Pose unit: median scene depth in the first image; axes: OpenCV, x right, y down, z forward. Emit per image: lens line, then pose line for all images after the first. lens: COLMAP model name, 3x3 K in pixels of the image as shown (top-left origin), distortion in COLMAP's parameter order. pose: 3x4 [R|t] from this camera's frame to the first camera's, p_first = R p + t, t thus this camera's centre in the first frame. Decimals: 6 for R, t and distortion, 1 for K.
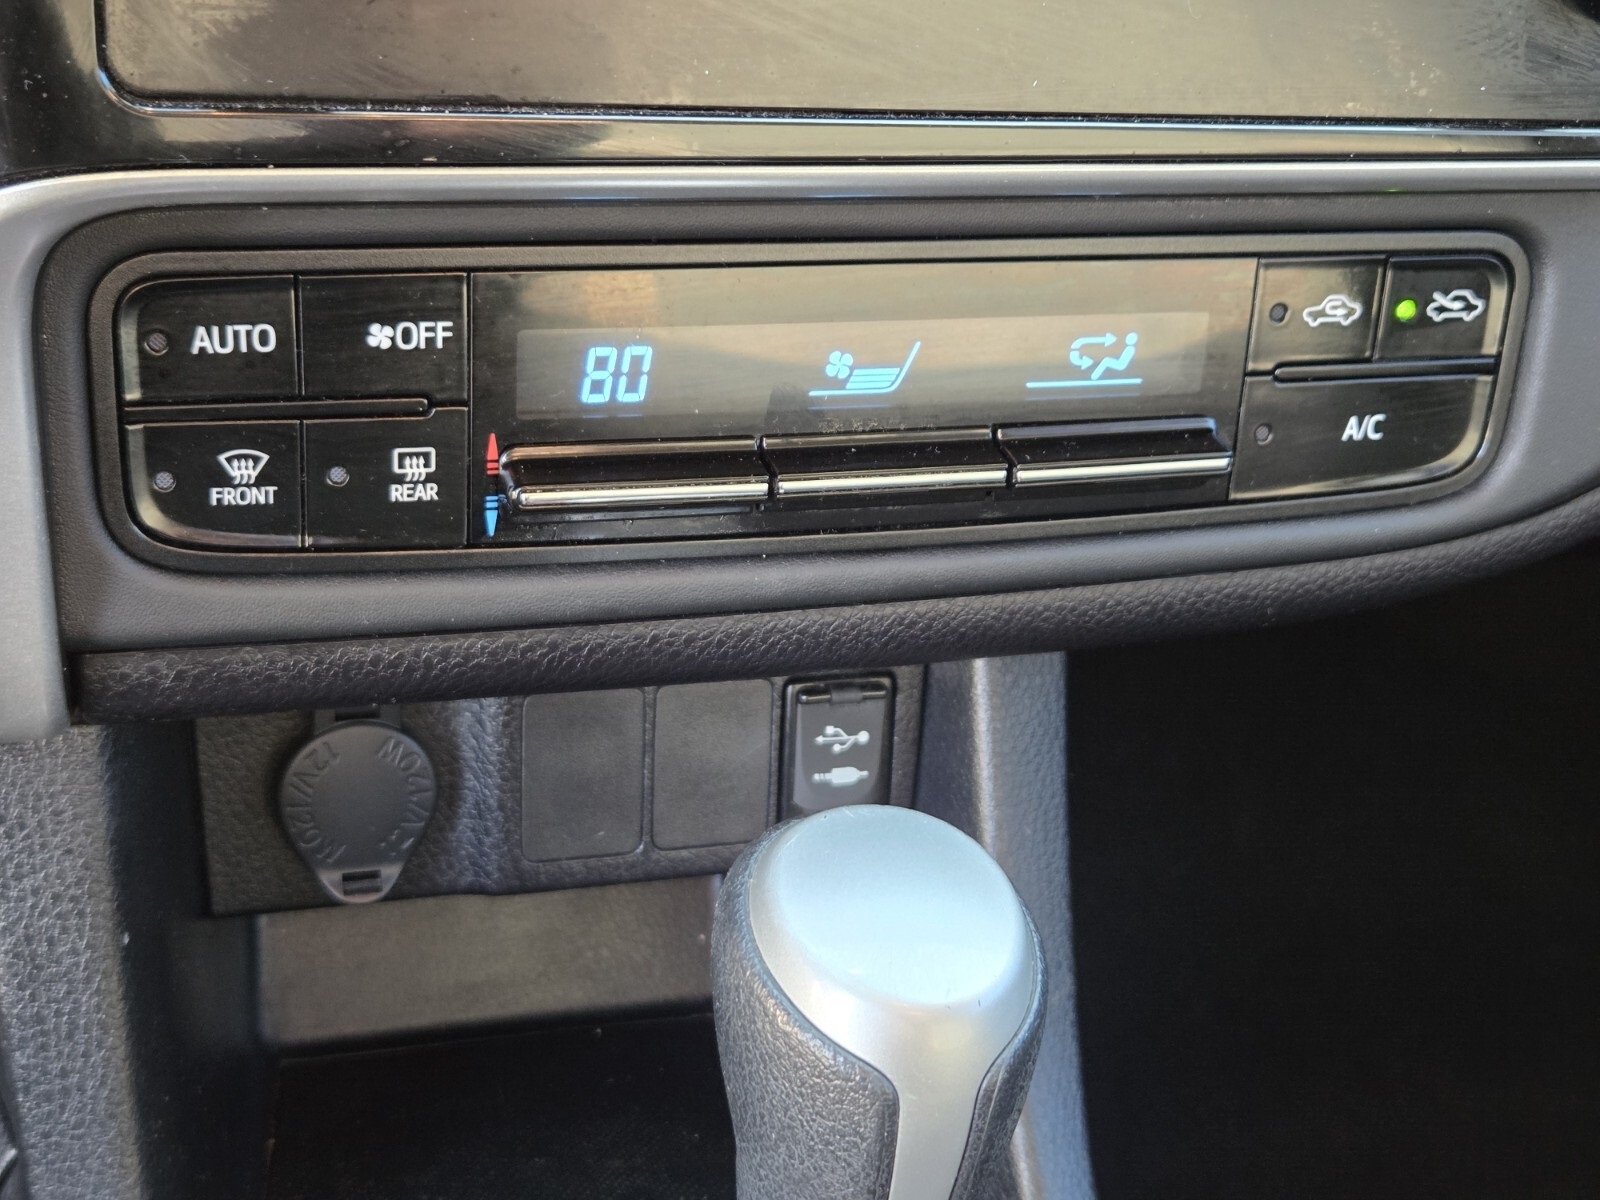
lens RADIAL K [[1904.2, 0, 800.0], [0, 1904.2, 600.0], [0, 0, 1]] dist [0.006326, -0.062425]
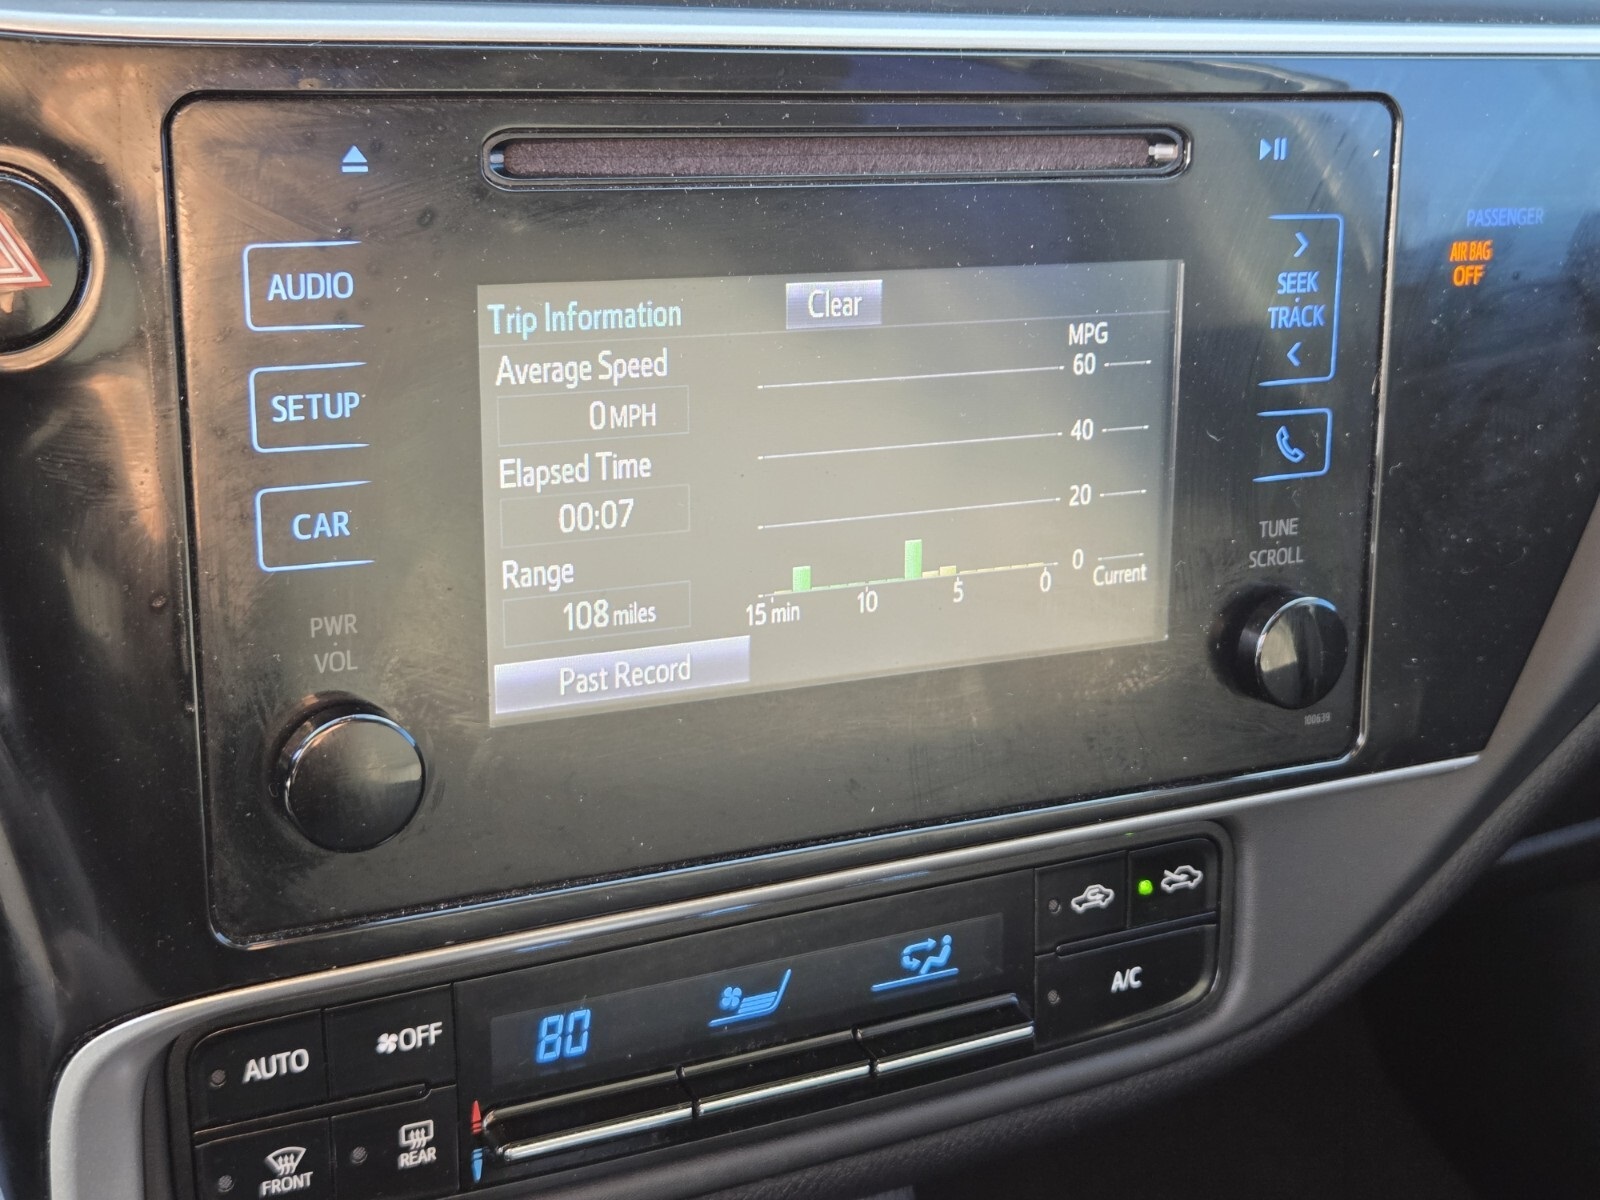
lens RADIAL K [[1960.9, 0, 800.0], [0, 1960.9, 600.0], [0, 0, 1]] dist [-0.005678, -0.072920]
pose [[0.983796, -0.090396, 0.154833, -0.117622], [0.112485, 0.983681, -0.140423, -0.202734], [-0.139613, 0.155564, 0.977910, -0.348133]]
